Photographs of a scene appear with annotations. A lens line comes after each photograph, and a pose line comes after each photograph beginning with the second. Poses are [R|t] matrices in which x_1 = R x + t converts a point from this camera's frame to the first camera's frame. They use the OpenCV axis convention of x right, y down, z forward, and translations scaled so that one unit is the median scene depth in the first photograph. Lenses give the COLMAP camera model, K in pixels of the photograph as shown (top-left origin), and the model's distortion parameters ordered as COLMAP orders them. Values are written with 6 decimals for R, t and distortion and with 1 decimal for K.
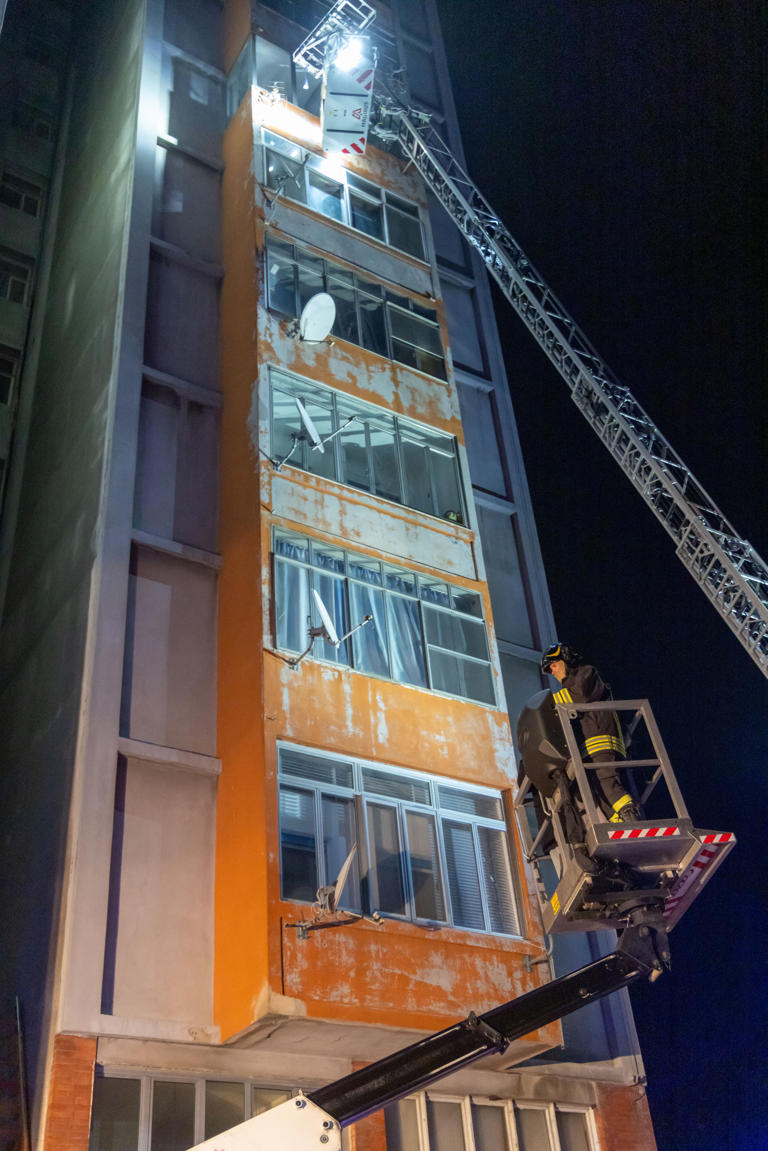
lens RADIAL K [[1176.3, 0, 379.9], [0, 1176.3, 575.6], [0, 0, 1]] dist [0.053714, 0.000000]
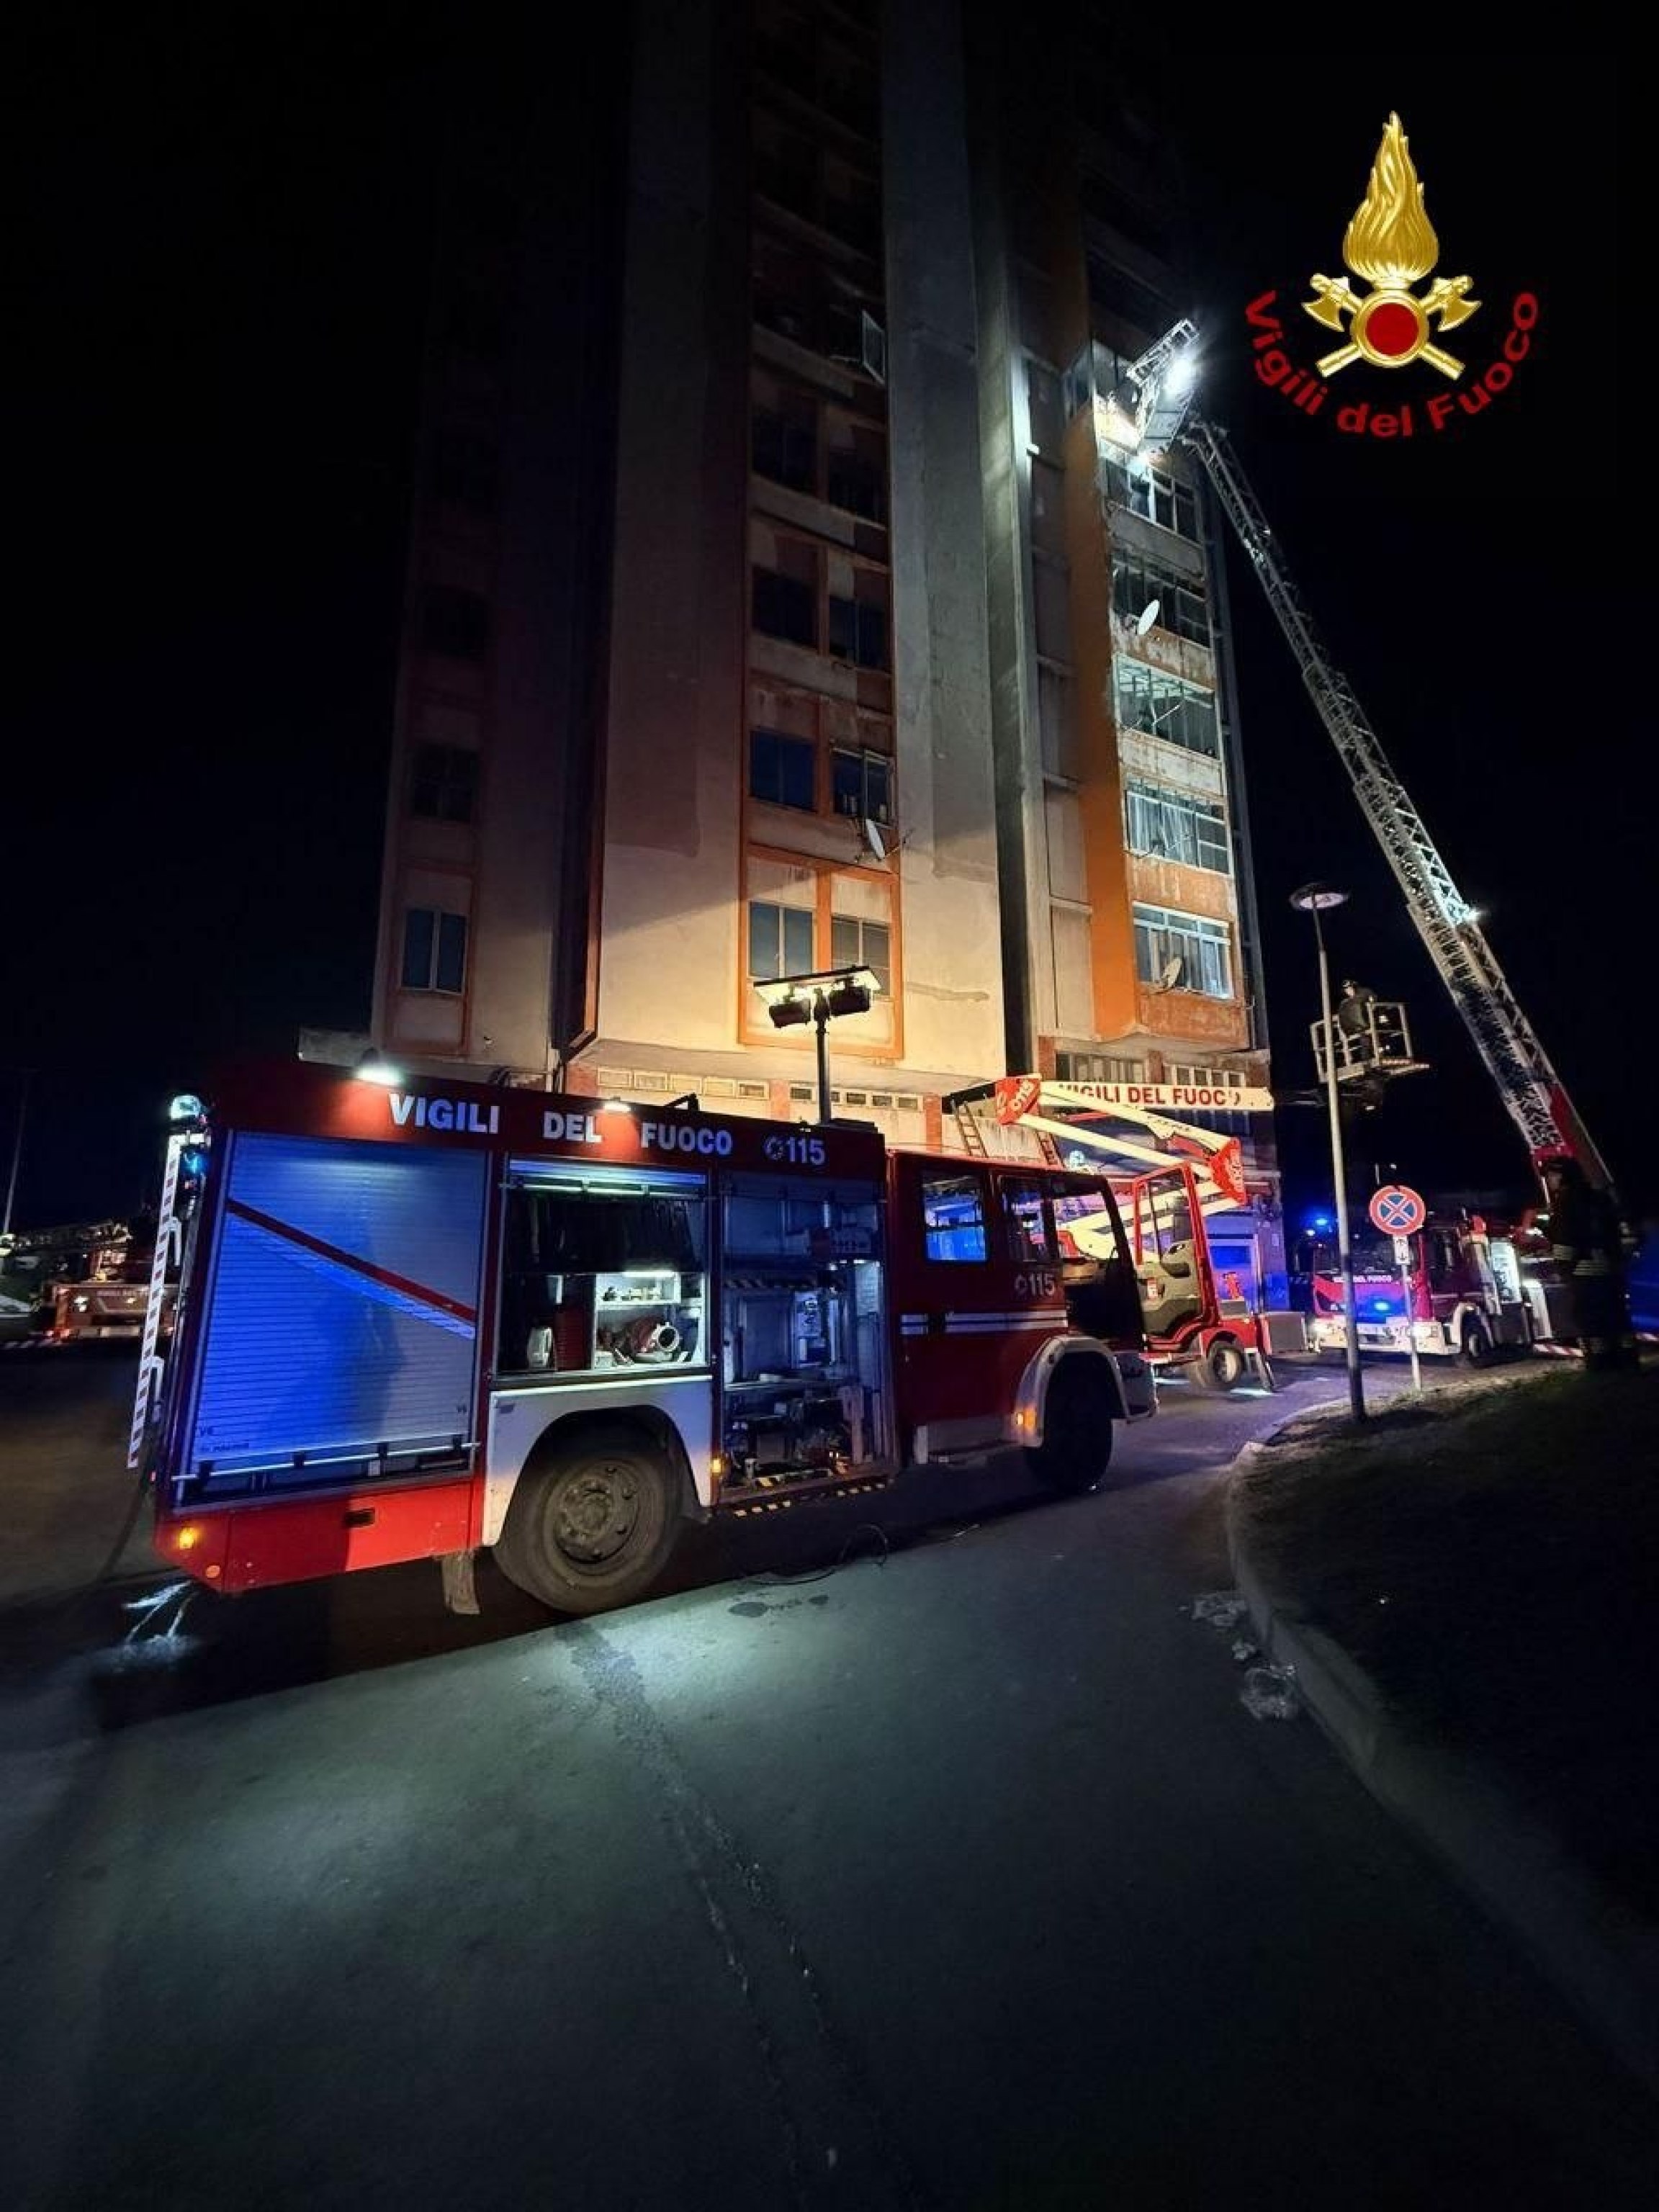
lens RADIAL K [[871.4, 0, 829.5], [0, 871.4, 1099.7], [0, 0, 1]] dist [-0.002522, -0.000089]
pose [[0.994926, 0.049373, -0.087664, -0.417841], [-0.003129, 0.886075, 0.463531, -0.224306], [0.100563, -0.460905, 0.881733, -0.457686]]
